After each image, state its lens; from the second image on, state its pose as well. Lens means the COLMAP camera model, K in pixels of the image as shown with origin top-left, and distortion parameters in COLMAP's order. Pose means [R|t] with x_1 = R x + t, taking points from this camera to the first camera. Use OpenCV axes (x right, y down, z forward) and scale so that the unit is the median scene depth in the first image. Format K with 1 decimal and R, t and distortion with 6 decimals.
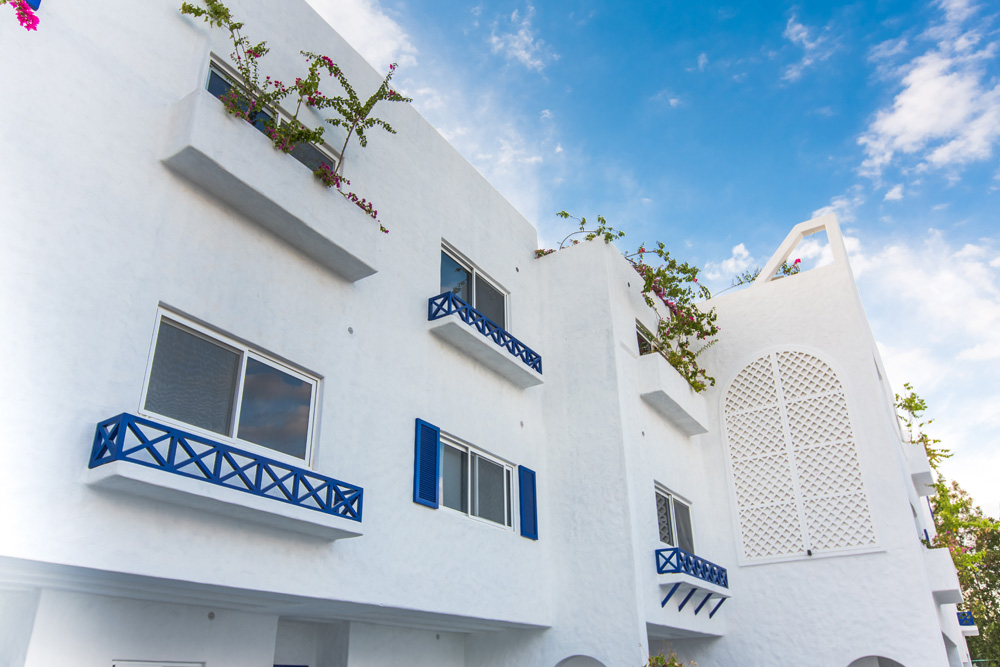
lens RADIAL K [[682.1, 0, 510.3], [0, 682.1, 403.2], [0, 0, 1]] dist [-0.000585, 0.013297]
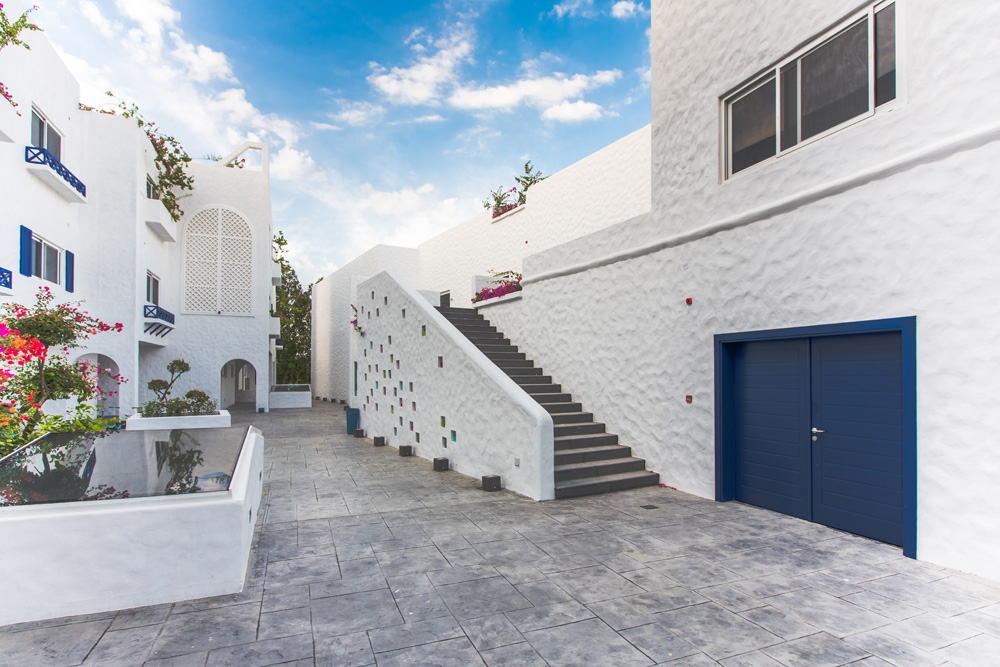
lens RADIAL K [[487.7, 0, 485.8], [0, 487.7, 372.5], [0, 0, 1]] dist [0.005541, -0.003662]
pose [[0.564428, 0.015774, 0.825332, -0.356680], [-0.331345, 0.920067, 0.209015, -0.207898], [-0.756063, -0.391444, 0.524538, -0.512814]]
